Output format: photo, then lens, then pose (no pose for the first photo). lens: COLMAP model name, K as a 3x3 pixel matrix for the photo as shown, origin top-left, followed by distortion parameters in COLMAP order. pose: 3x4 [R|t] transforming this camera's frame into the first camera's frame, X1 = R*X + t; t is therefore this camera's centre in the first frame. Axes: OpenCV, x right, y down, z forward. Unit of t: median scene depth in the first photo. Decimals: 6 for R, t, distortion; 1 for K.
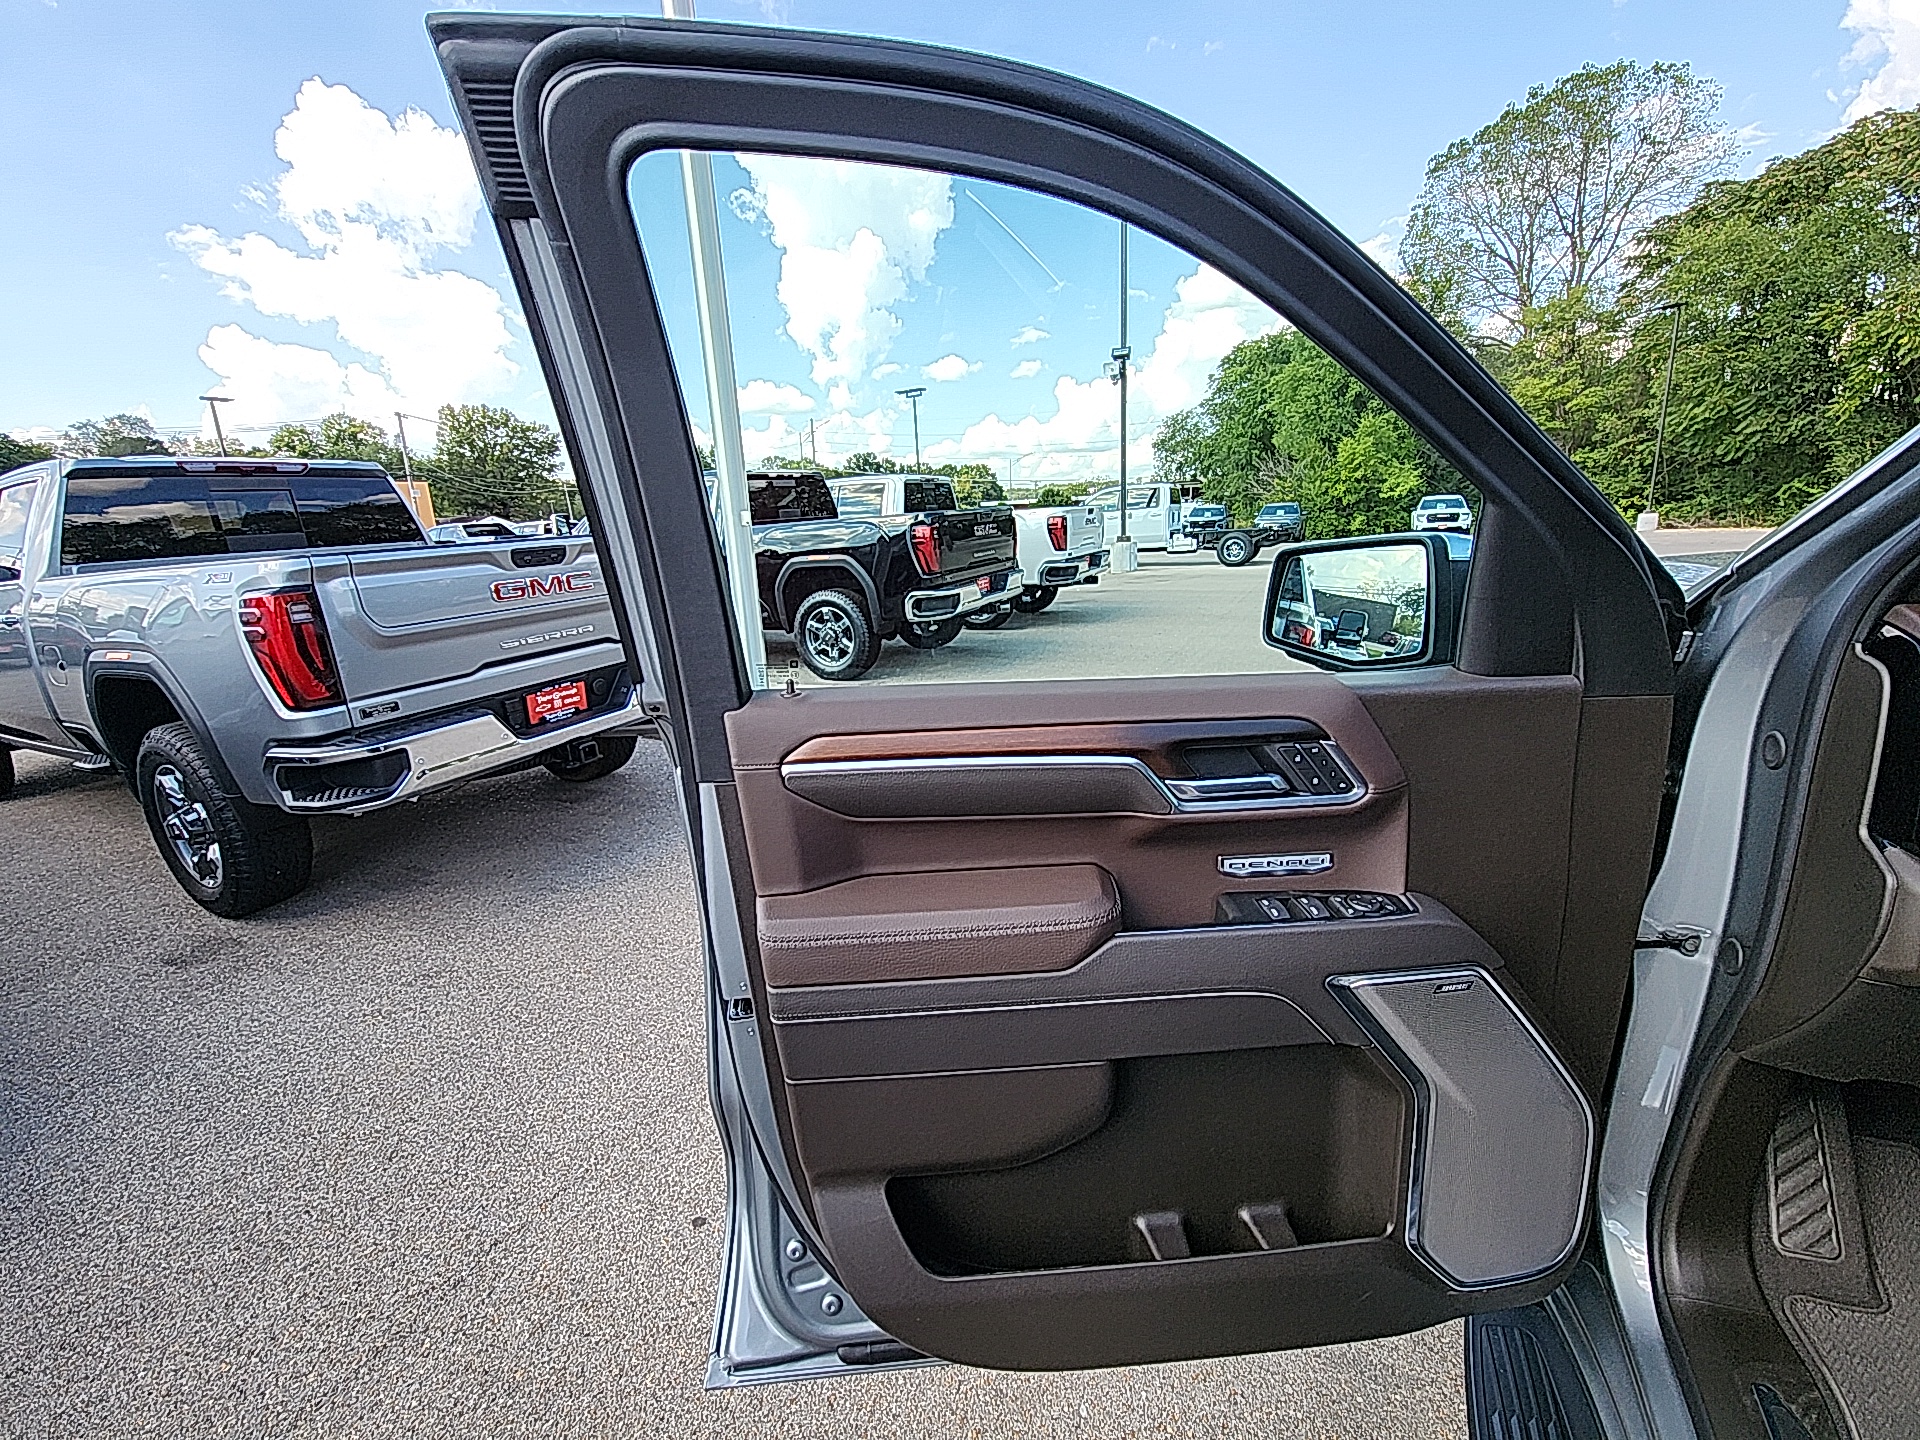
lens RADIAL K [[773.0, 0, 952.1], [0, 773.0, 709.5], [0, 0, 1]] dist [0.010270, -0.008700]
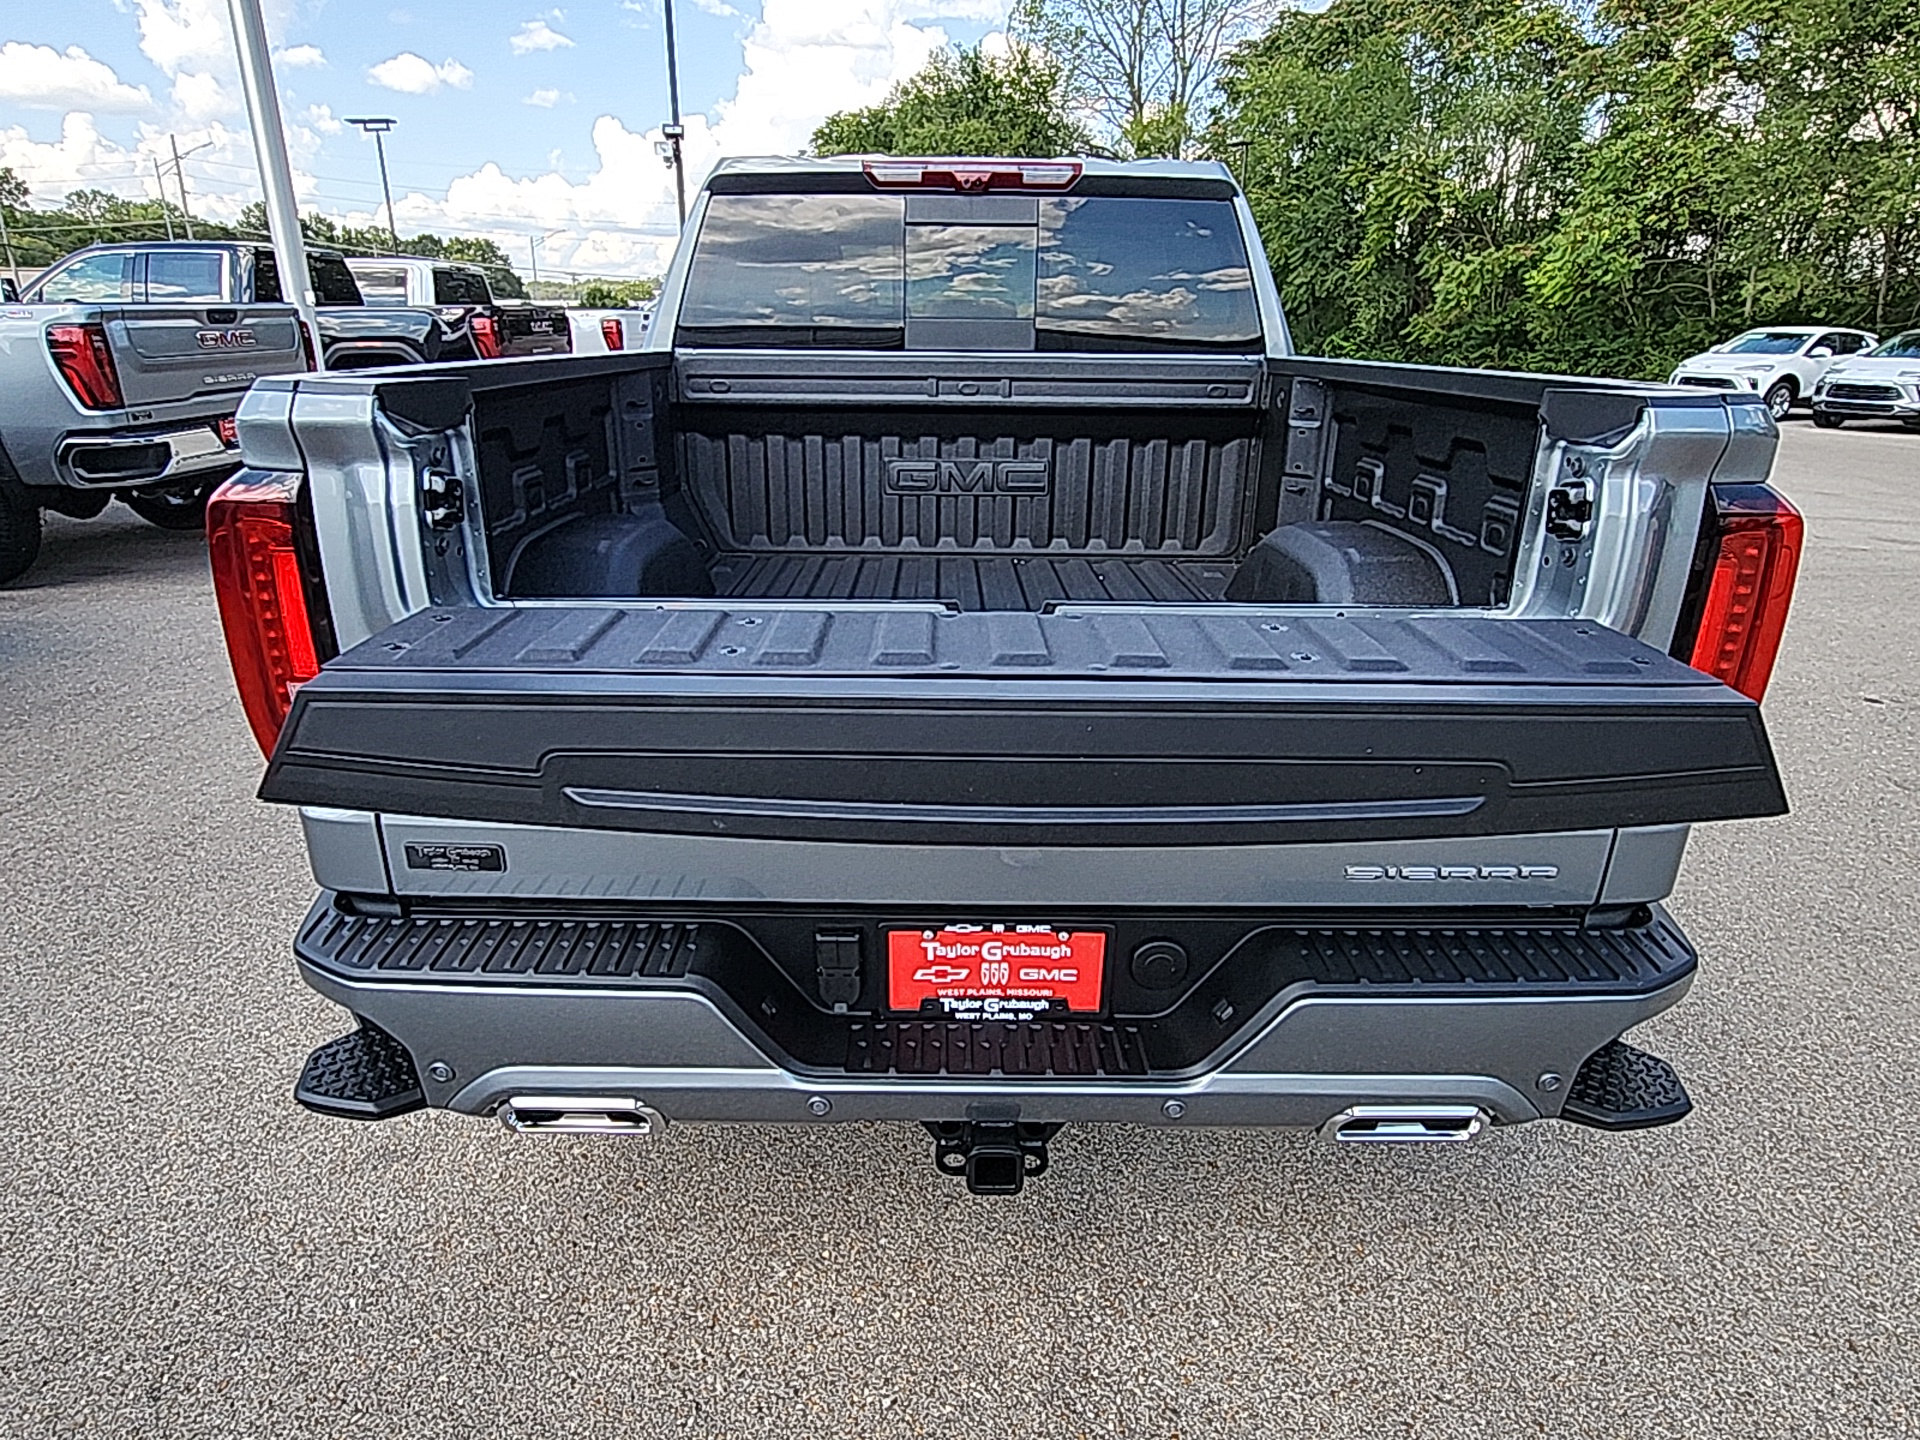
lens RADIAL K [[1053.1, 0, 948.5], [0, 1053.1, 706.1], [0, 0, 1]] dist [0.006601, 0.000185]
pose [[0.909934, -0.084720, 0.406007, -0.075289], [0.046018, 0.993494, 0.104175, 0.147694], [-0.412191, -0.076109, 0.907913, -0.538202]]
